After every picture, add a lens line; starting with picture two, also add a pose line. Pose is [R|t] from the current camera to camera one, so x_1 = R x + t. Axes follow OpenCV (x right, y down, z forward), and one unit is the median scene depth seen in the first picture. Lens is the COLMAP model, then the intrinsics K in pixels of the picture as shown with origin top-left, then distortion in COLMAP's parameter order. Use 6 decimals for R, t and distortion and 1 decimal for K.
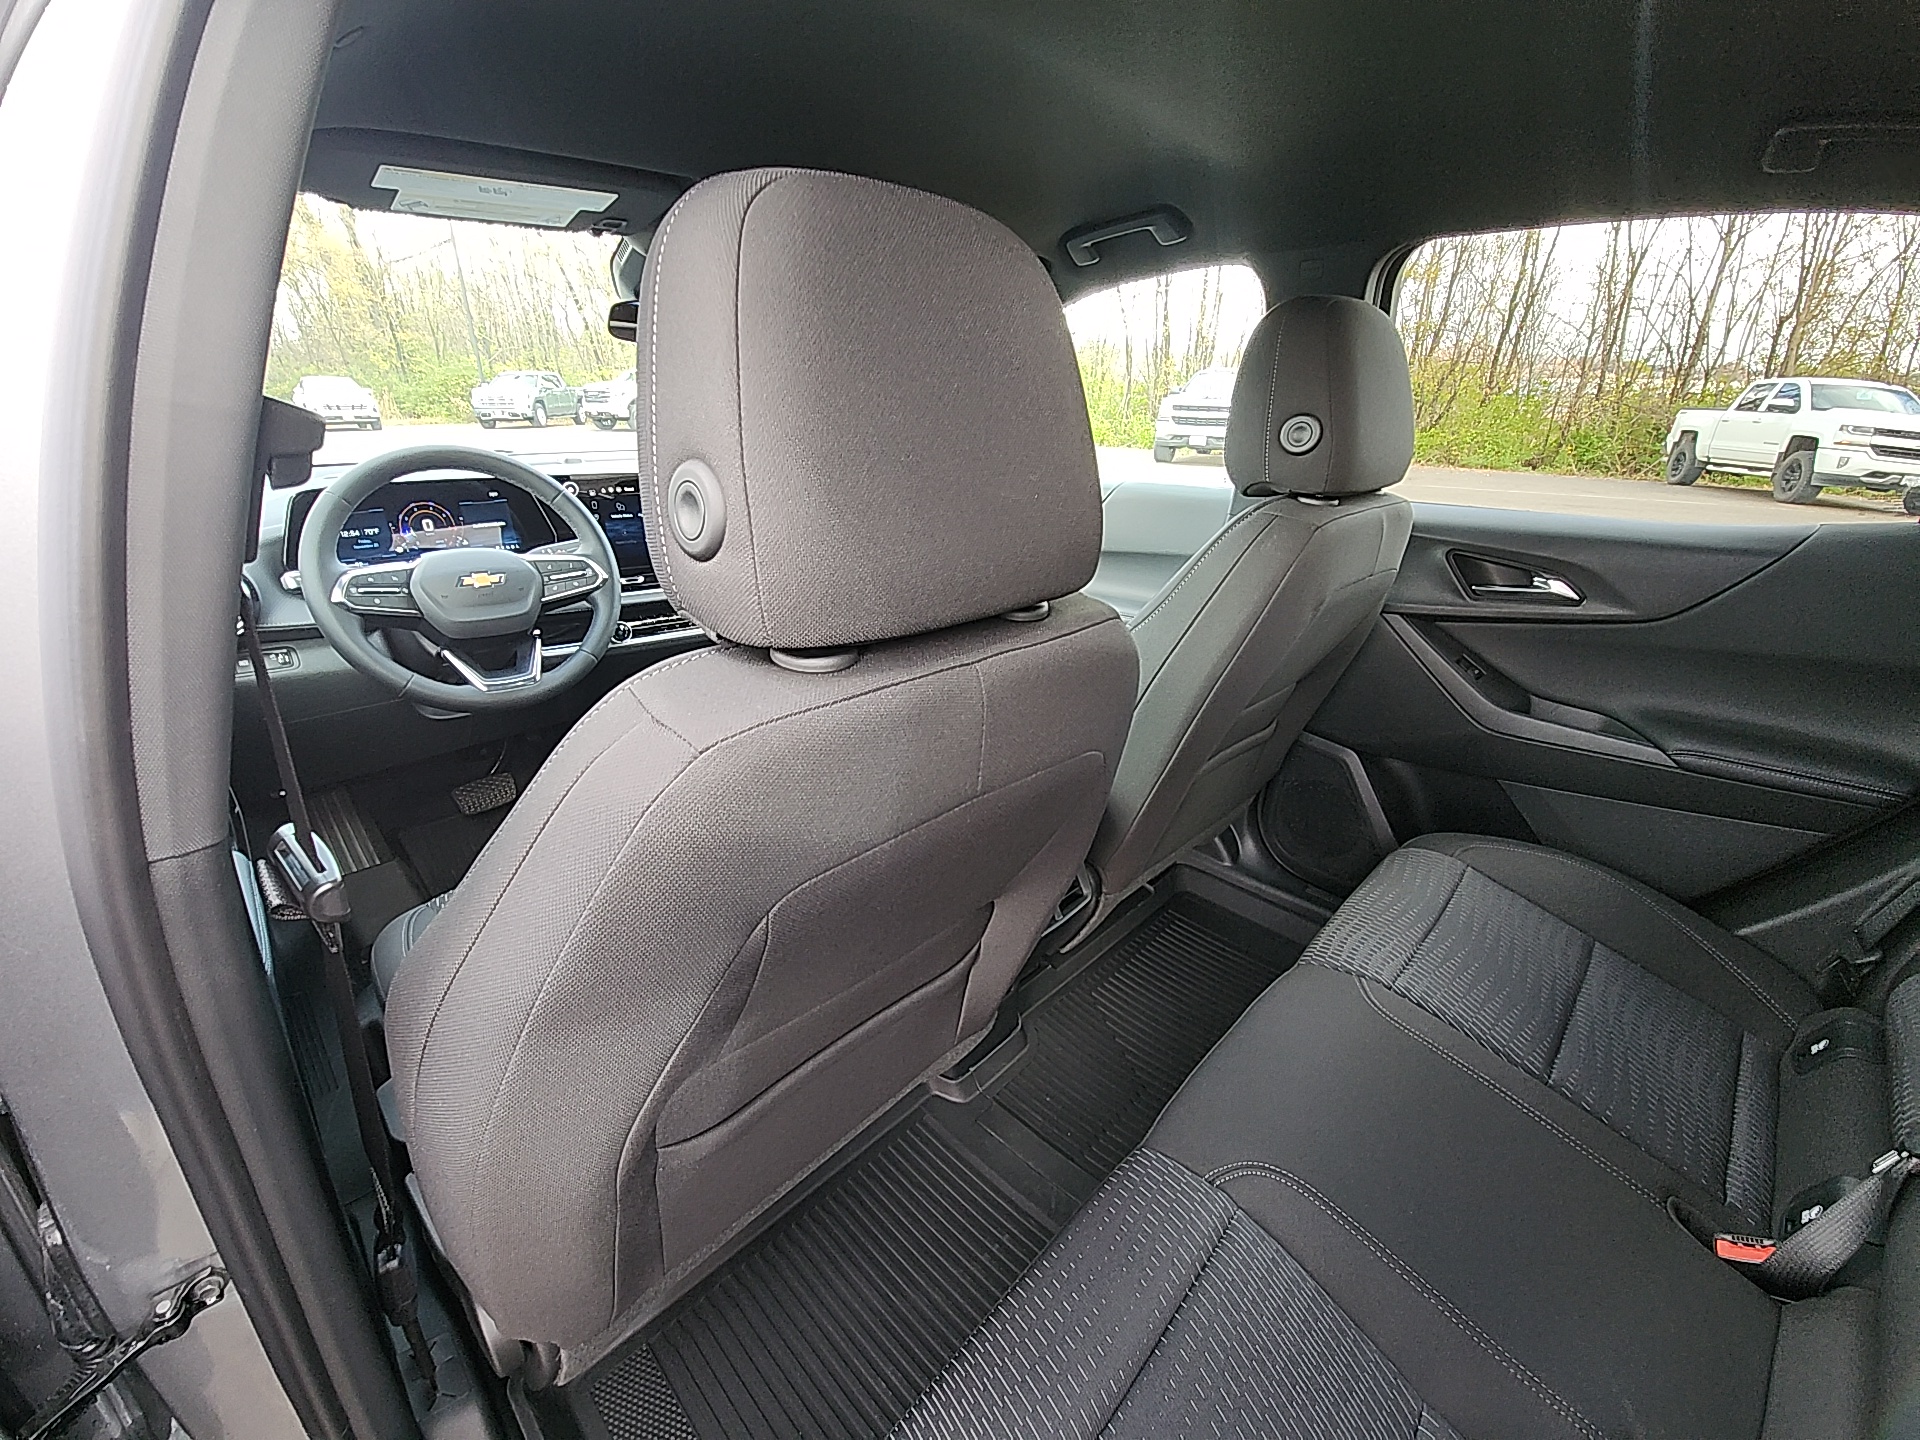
lens RADIAL K [[773.9, 0, 951.6], [0, 773.9, 709.2], [0, 0, 1]] dist [0.017016, -0.011756]
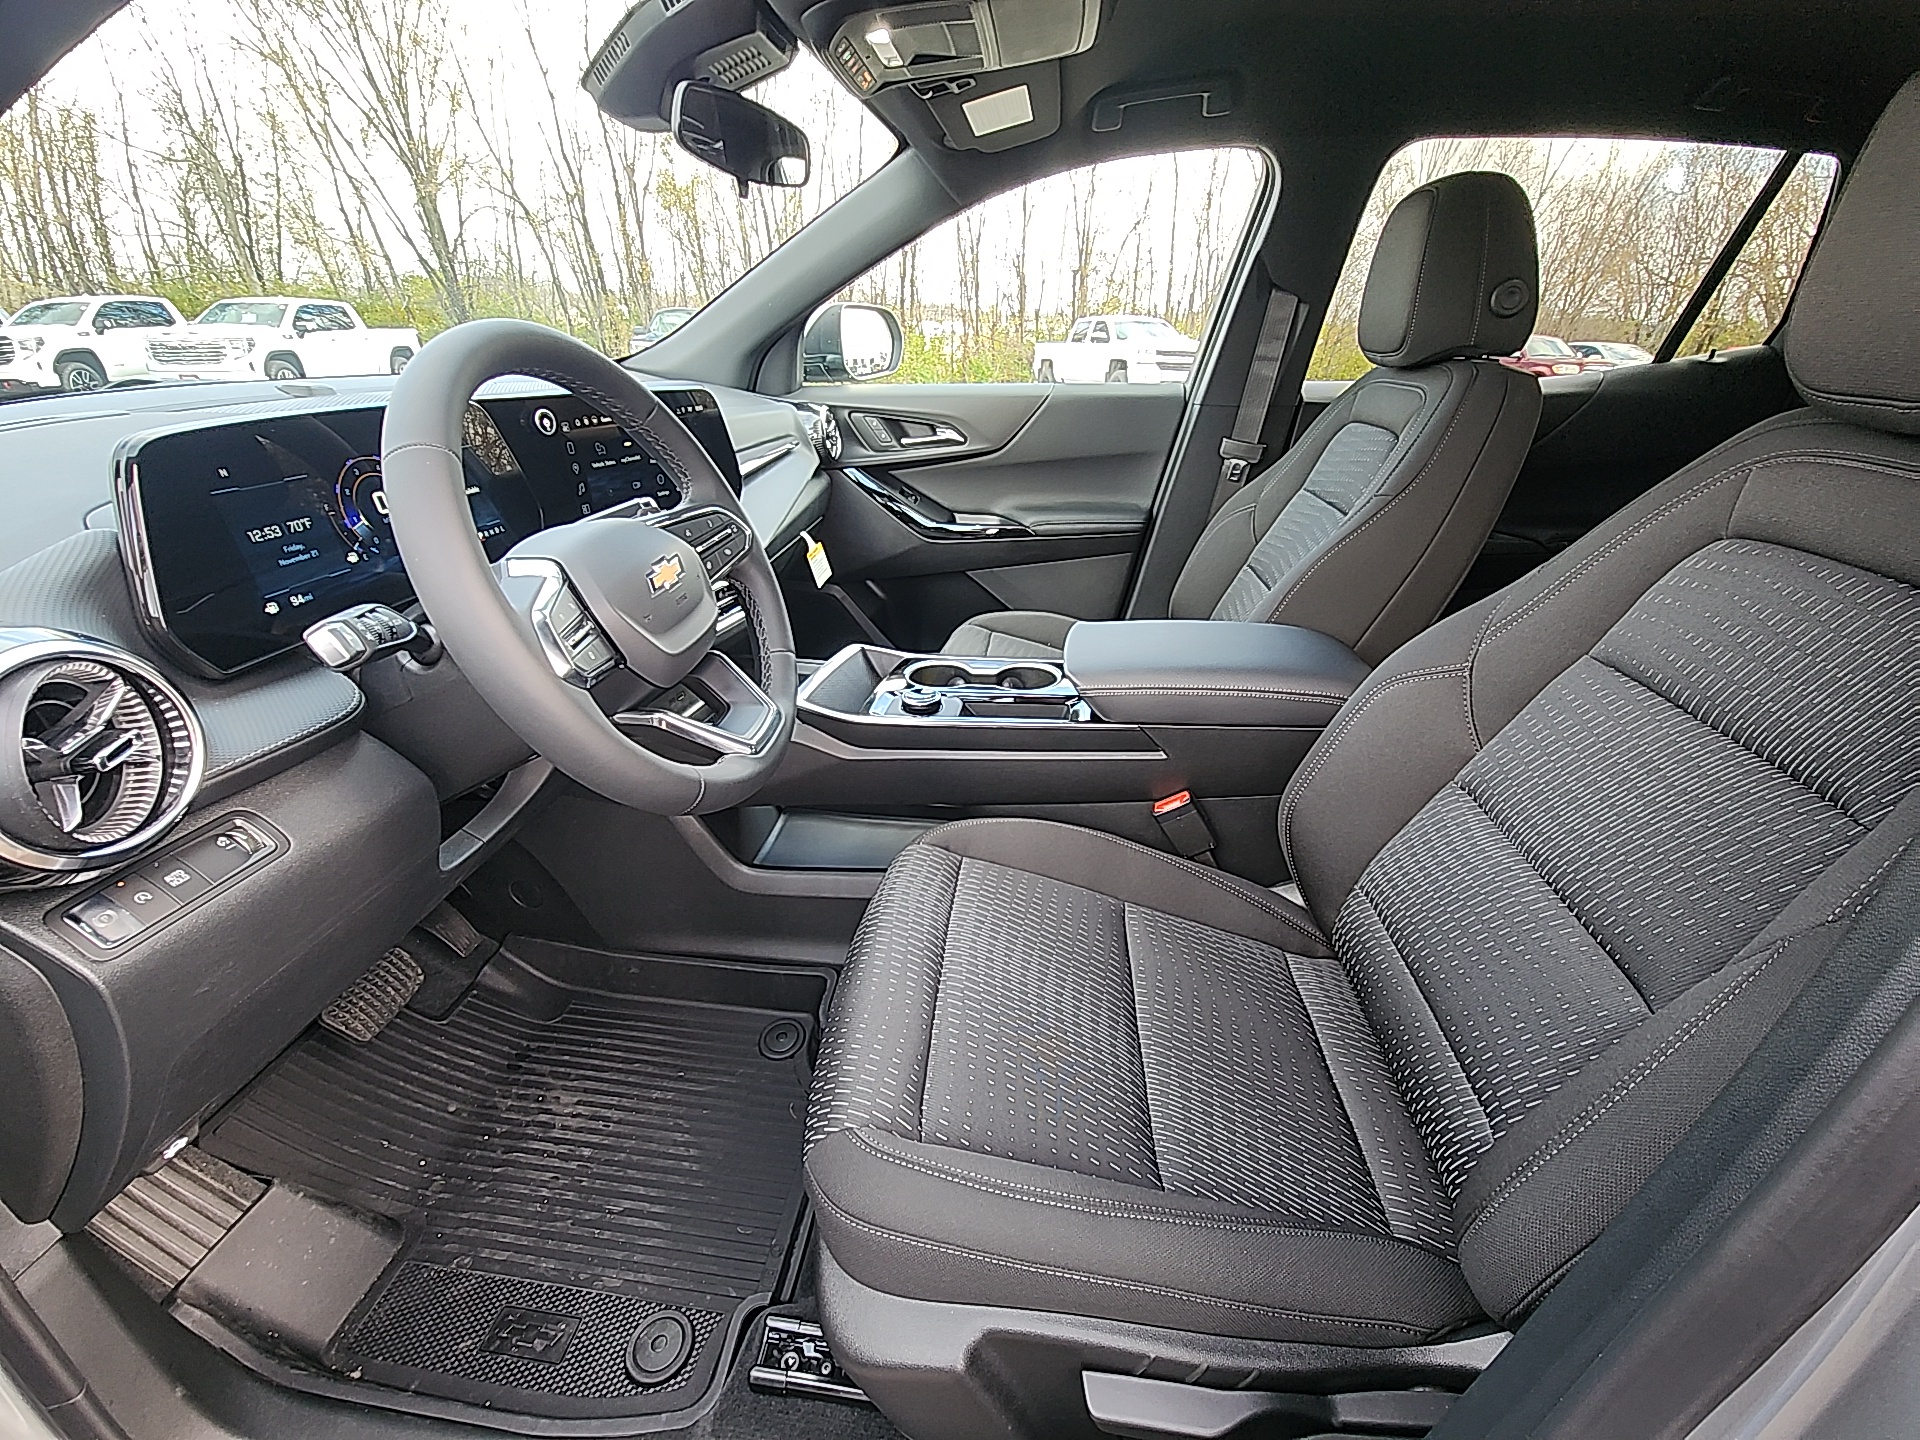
lens RADIAL K [[773.9, 0, 953.6], [0, 773.9, 698.4], [0, 0, 1]] dist [0.017016, -0.011756]
pose [[0.792244, -0.265832, 0.549256, -0.714628], [0.237474, 0.963476, 0.123776, -0.094502], [-0.562099, 0.032373, 0.826436, 0.404938]]
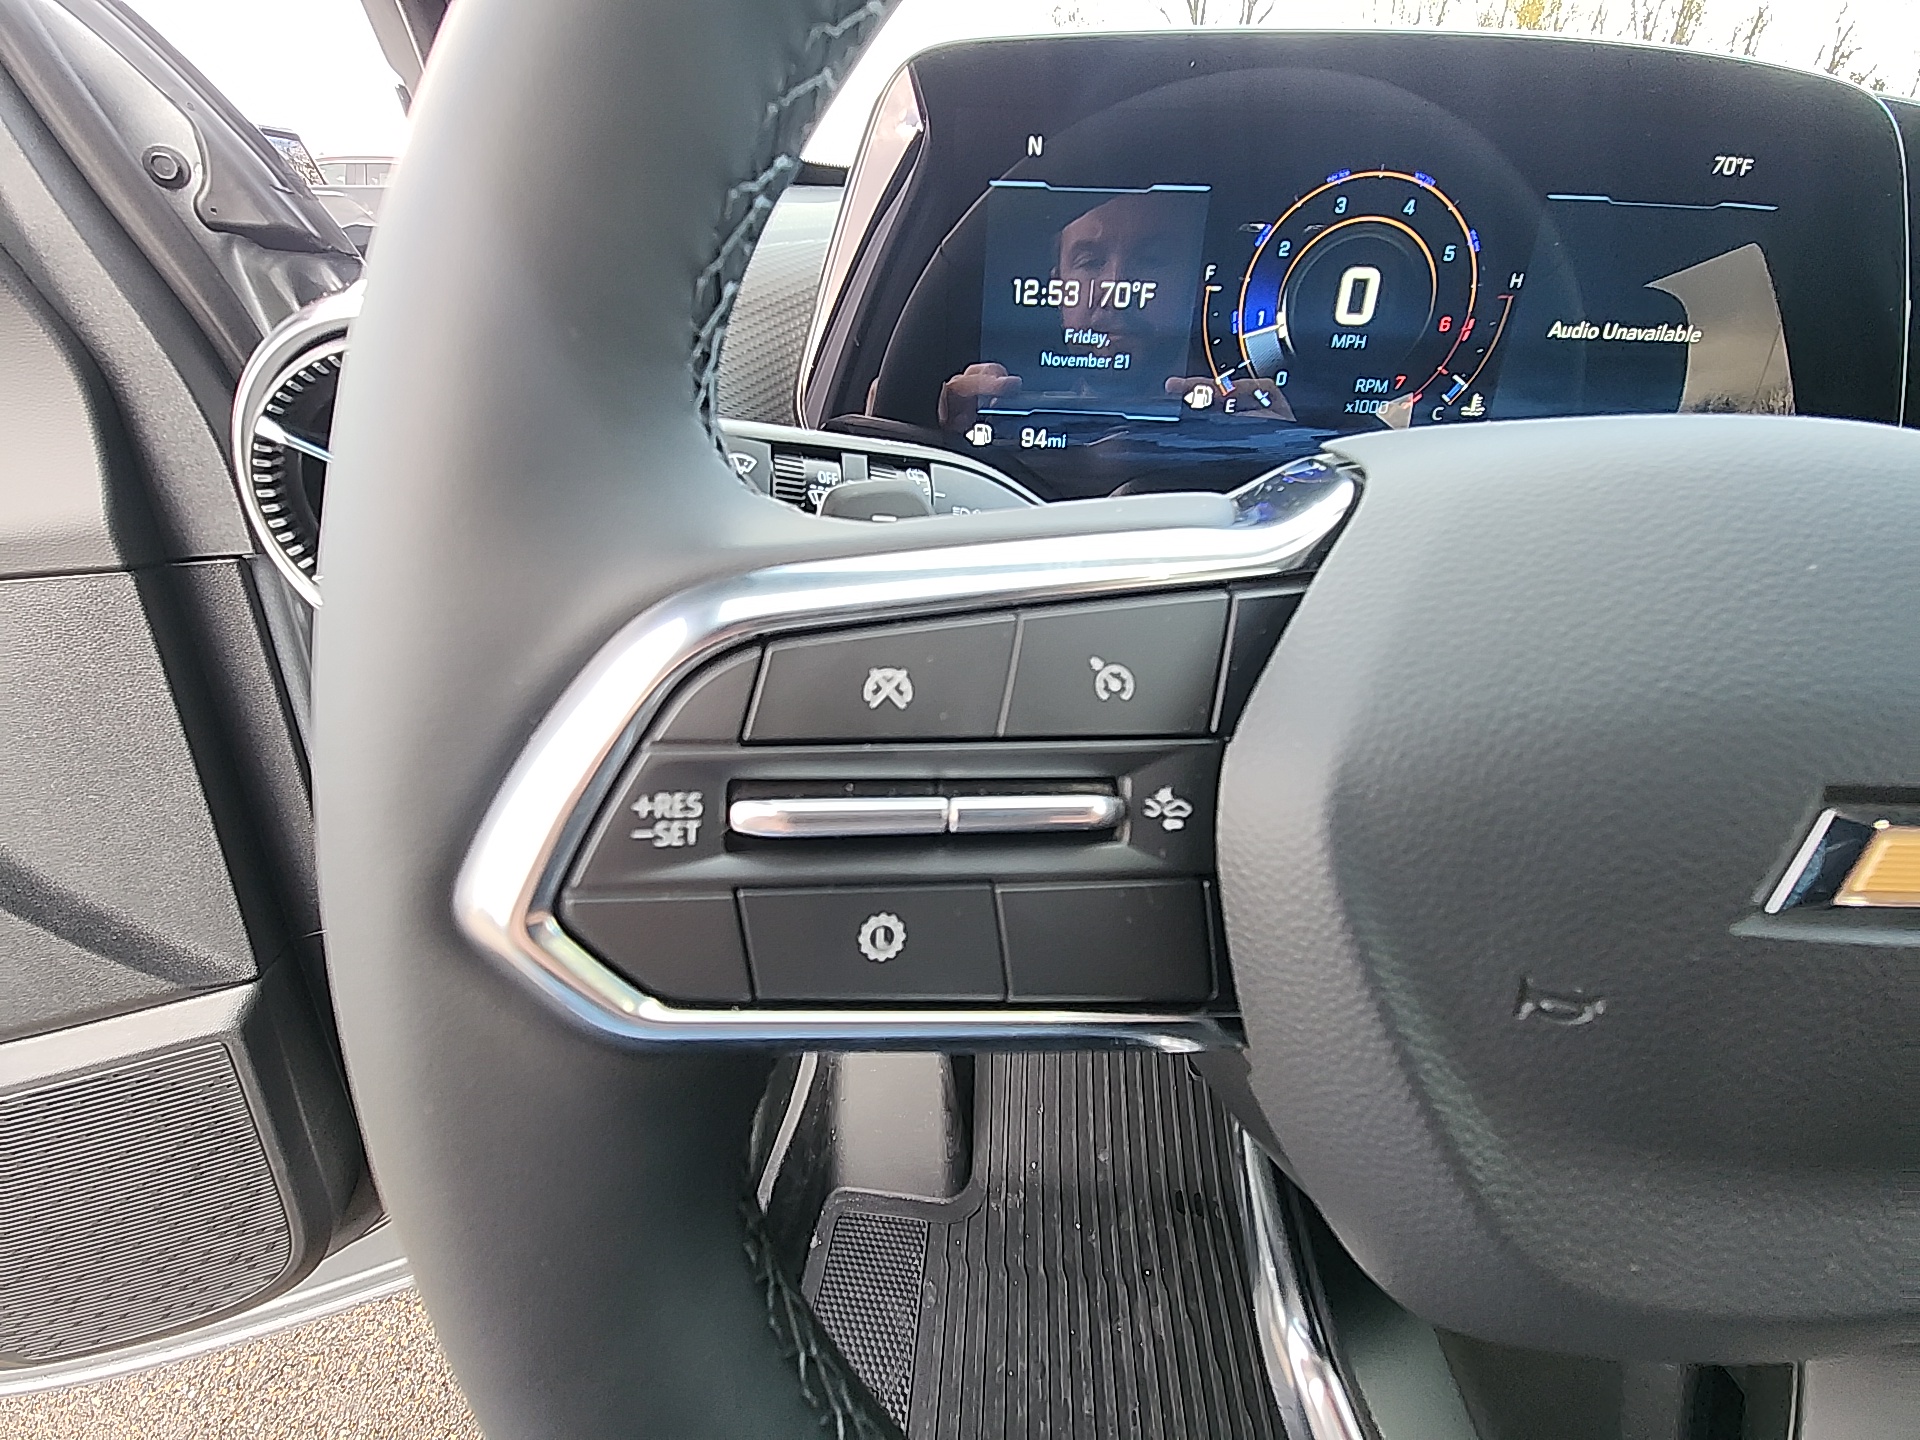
lens RADIAL K [[773.9, 0, 934.2], [0, 773.9, 697.2], [0, 0, 1]] dist [0.017016, -0.011756]
pose [[0.635805, 0.368912, -0.677980, -0.586380], [-0.310413, 0.926431, 0.213000, -0.152457], [0.706680, 0.075027, 0.703544, 0.812520]]
